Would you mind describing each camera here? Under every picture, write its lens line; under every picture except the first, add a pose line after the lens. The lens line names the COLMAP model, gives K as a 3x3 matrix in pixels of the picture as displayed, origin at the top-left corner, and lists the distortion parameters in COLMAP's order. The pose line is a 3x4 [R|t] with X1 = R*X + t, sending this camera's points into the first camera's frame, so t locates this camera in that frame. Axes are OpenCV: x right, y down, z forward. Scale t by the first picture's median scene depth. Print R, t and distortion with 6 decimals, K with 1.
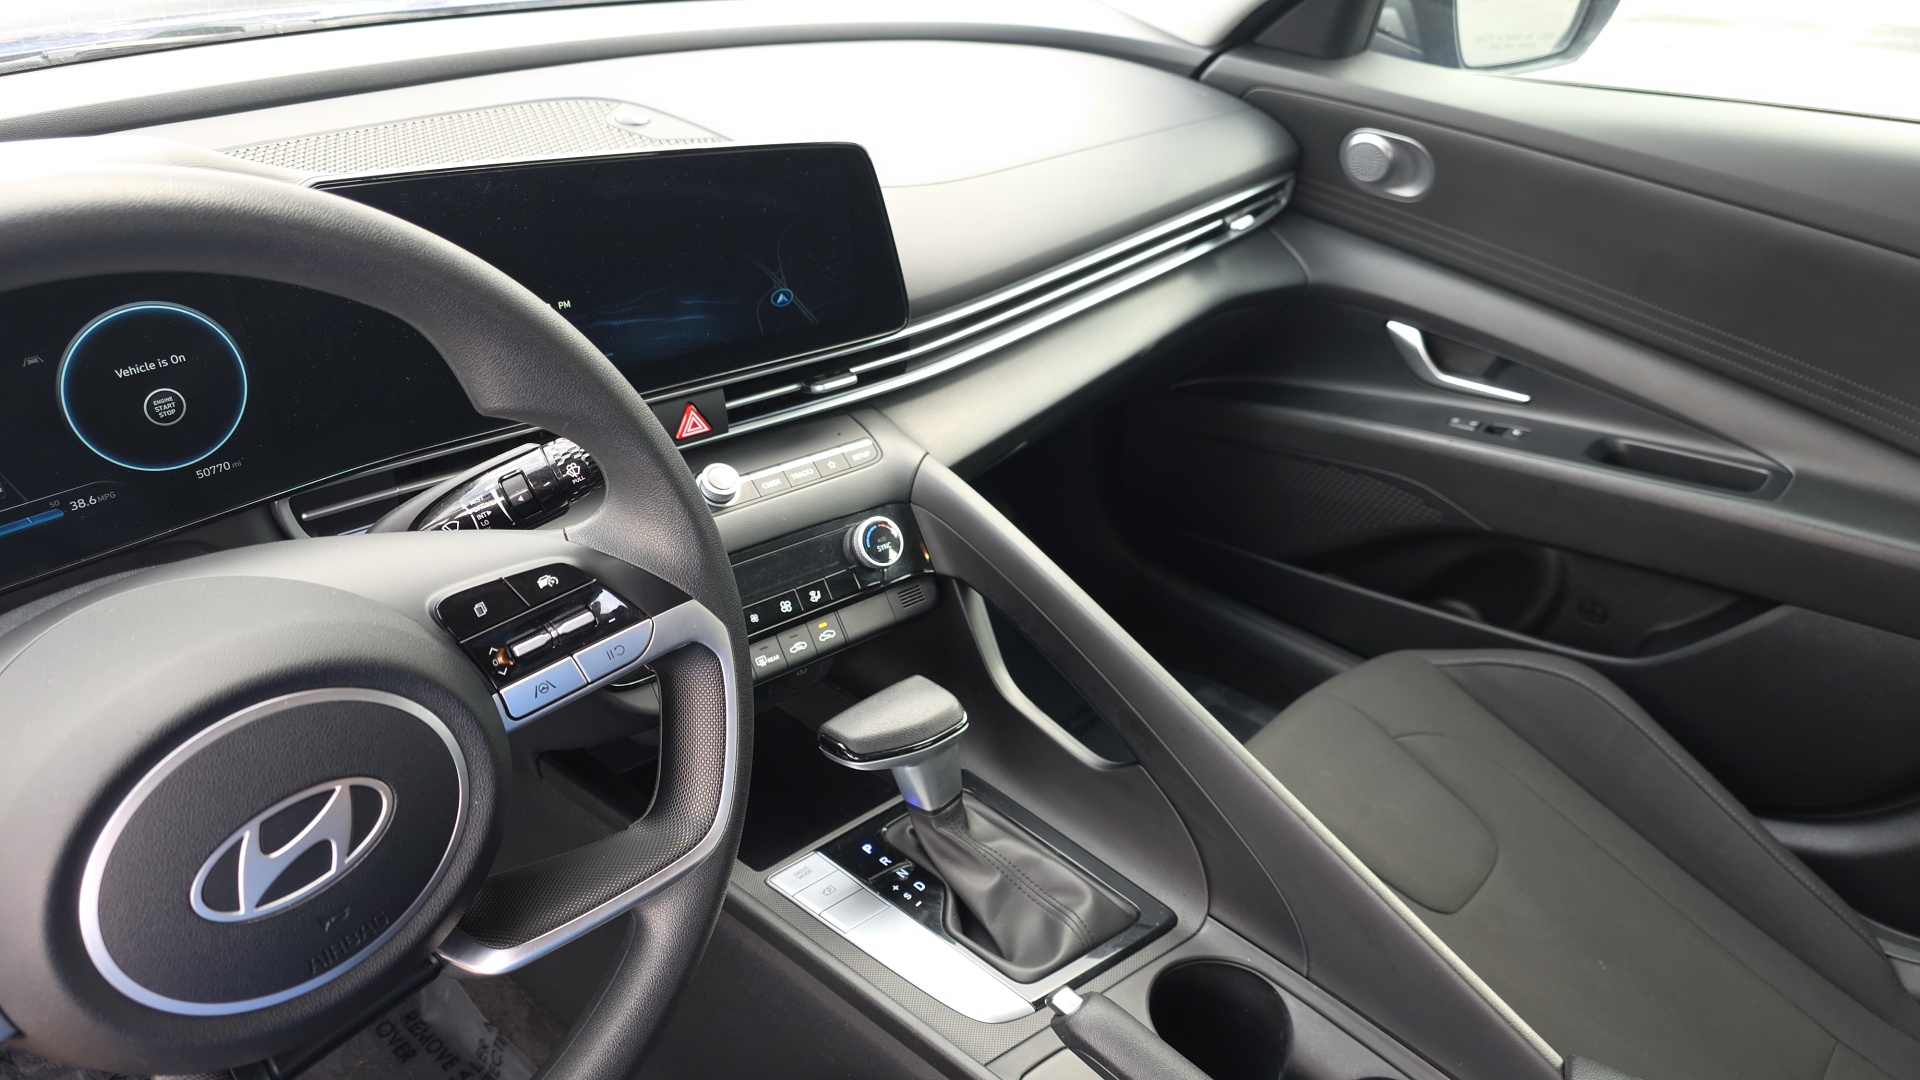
lens RADIAL K [[1301.2, 0, 951.8], [0, 1301.2, 546.9], [0, 0, 1]] dist [0.063729, -0.058783]
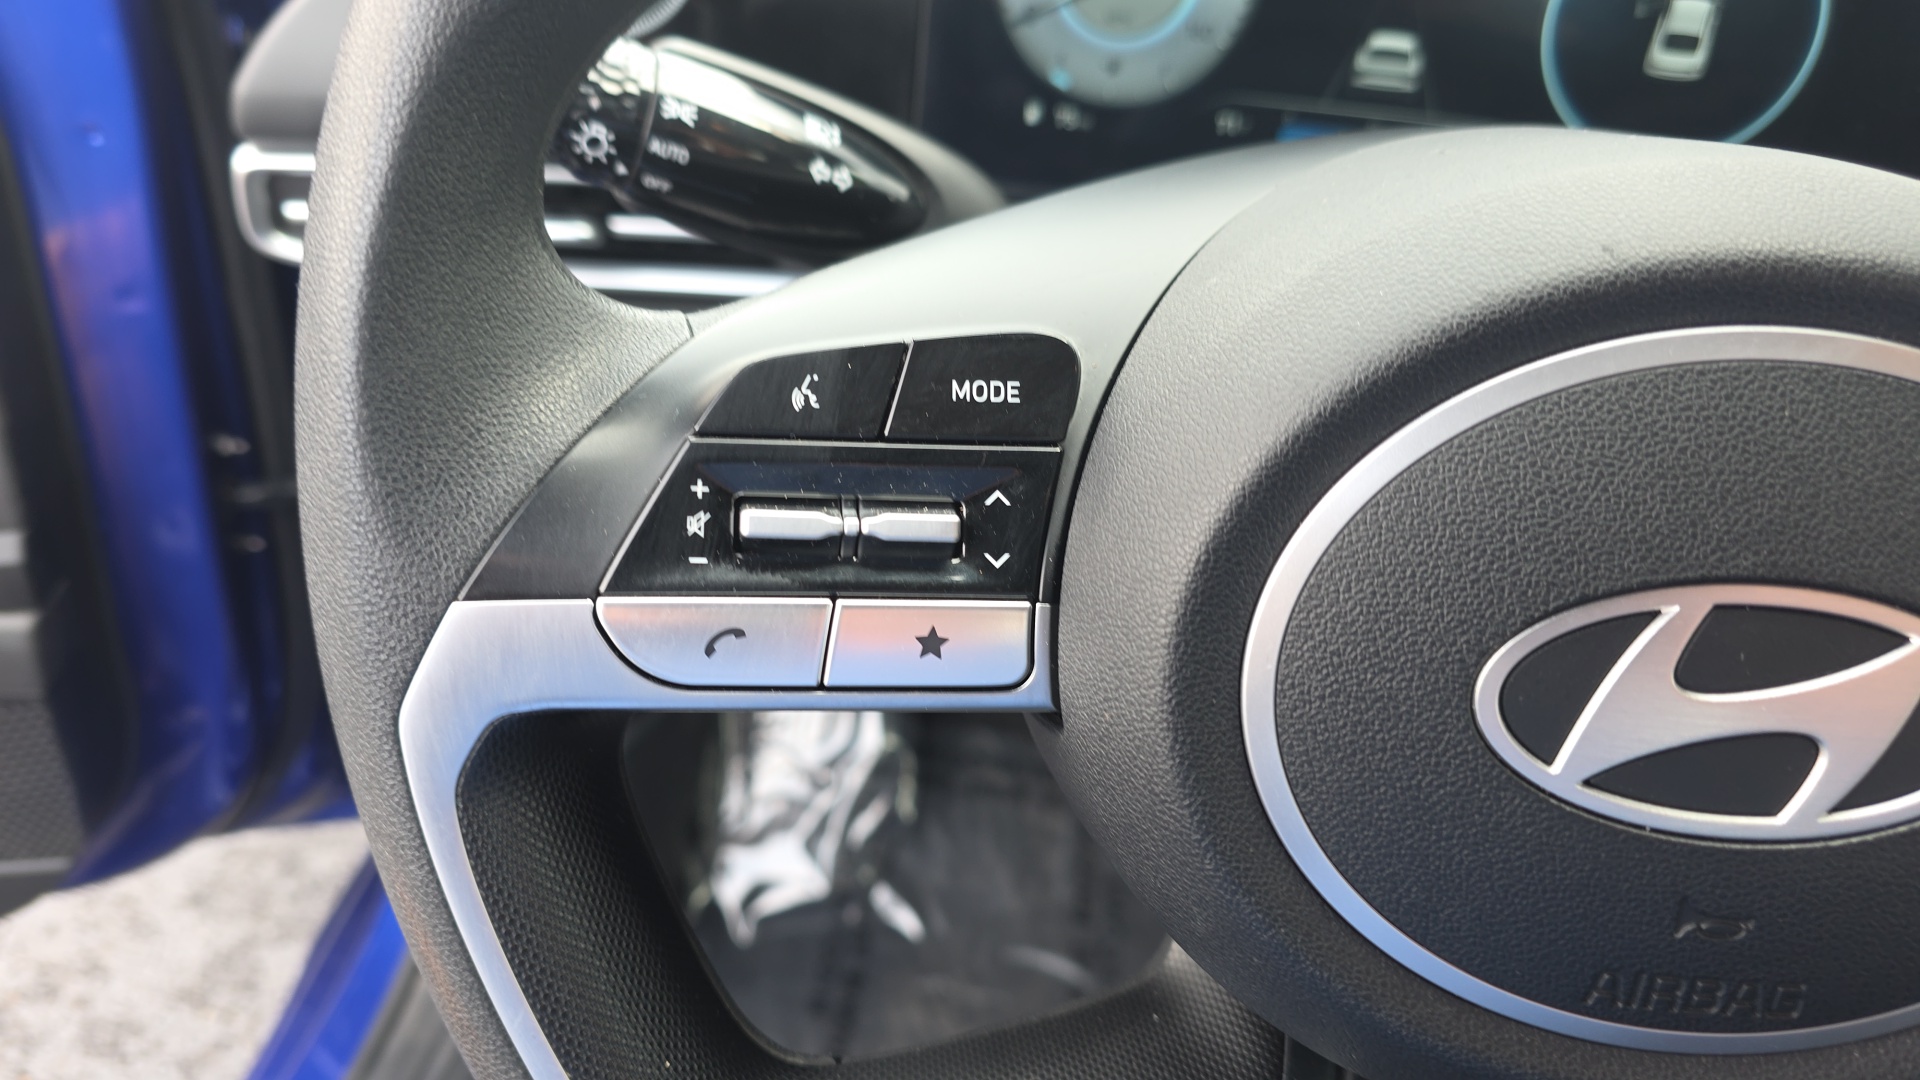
lens RADIAL K [[1349.6, 0, 933.6], [0, 1349.6, 558.7], [0, 0, 1]] dist [-0.004372, -0.014312]
pose [[0.570168, 0.457204, -0.682549, -0.173239], [-0.473612, 0.861799, 0.181642, 0.103555], [0.671268, 0.219697, 0.707908, 0.249208]]
